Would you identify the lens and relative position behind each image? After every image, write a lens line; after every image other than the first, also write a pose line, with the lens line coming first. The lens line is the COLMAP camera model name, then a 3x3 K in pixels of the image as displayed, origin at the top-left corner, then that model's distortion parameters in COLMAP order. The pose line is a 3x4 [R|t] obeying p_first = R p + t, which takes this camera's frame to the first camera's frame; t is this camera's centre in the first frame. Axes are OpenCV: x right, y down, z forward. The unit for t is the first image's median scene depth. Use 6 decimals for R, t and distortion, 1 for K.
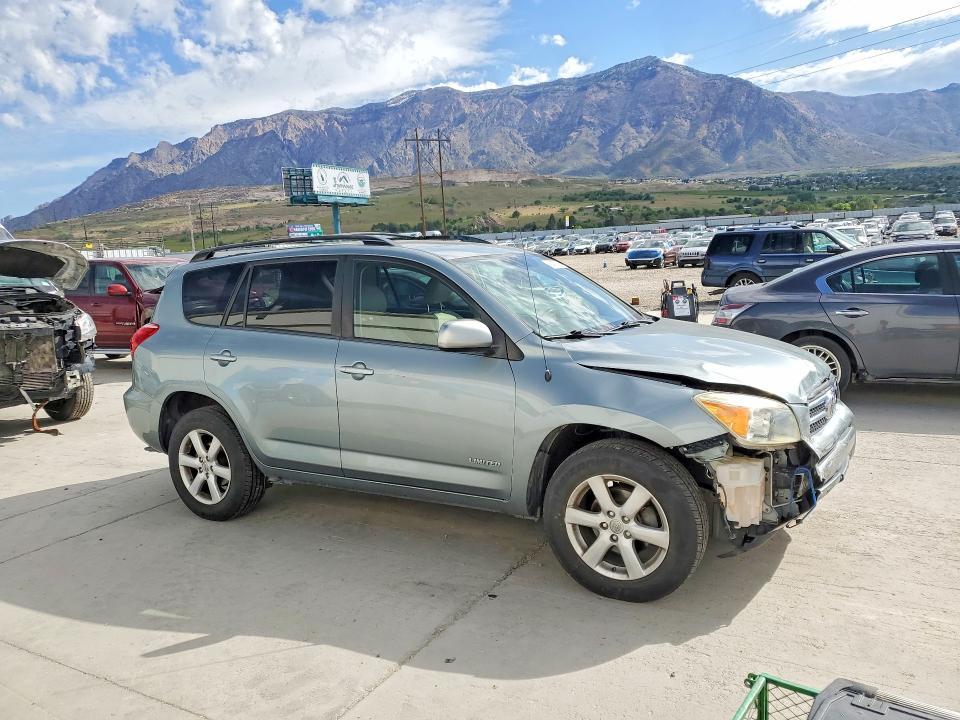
lens RADIAL K [[745.6, 0, 480.0], [0, 745.6, 360.0], [0, 0, 1]] dist [0.008196, 0.009536]
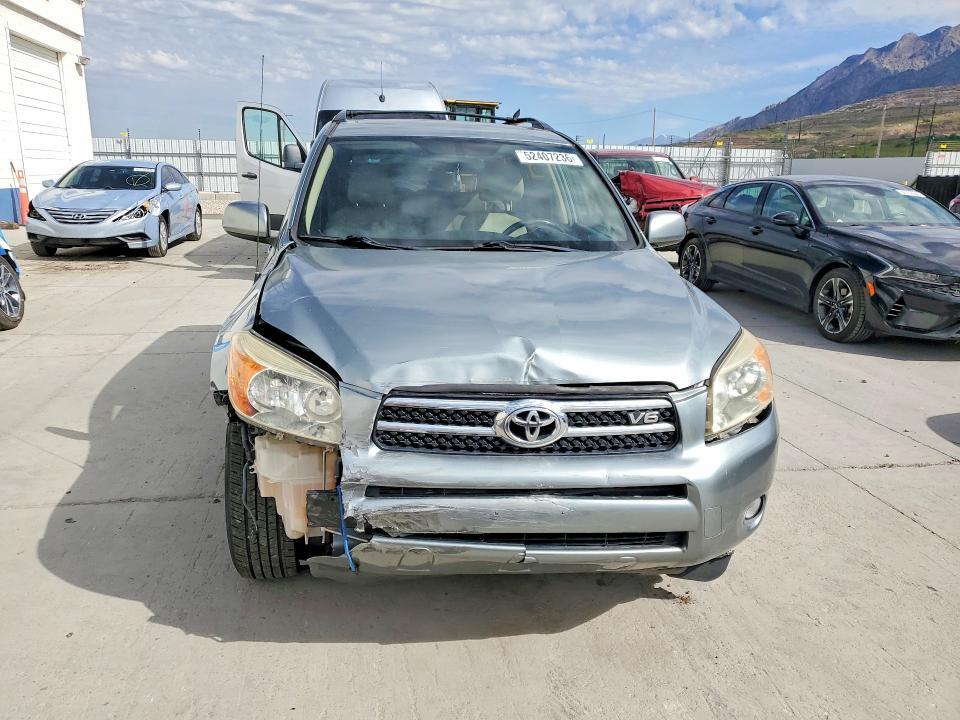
lens RADIAL K [[745.6, 0, 480.0], [0, 745.6, 360.0], [0, 0, 1]] dist [0.008196, 0.009536]
pose [[0.634438, 0.251303, -0.730983, 0.097540], [-0.160304, 0.967892, 0.193617, -0.009676], [0.756169, -0.005659, 0.654352, 0.072583]]
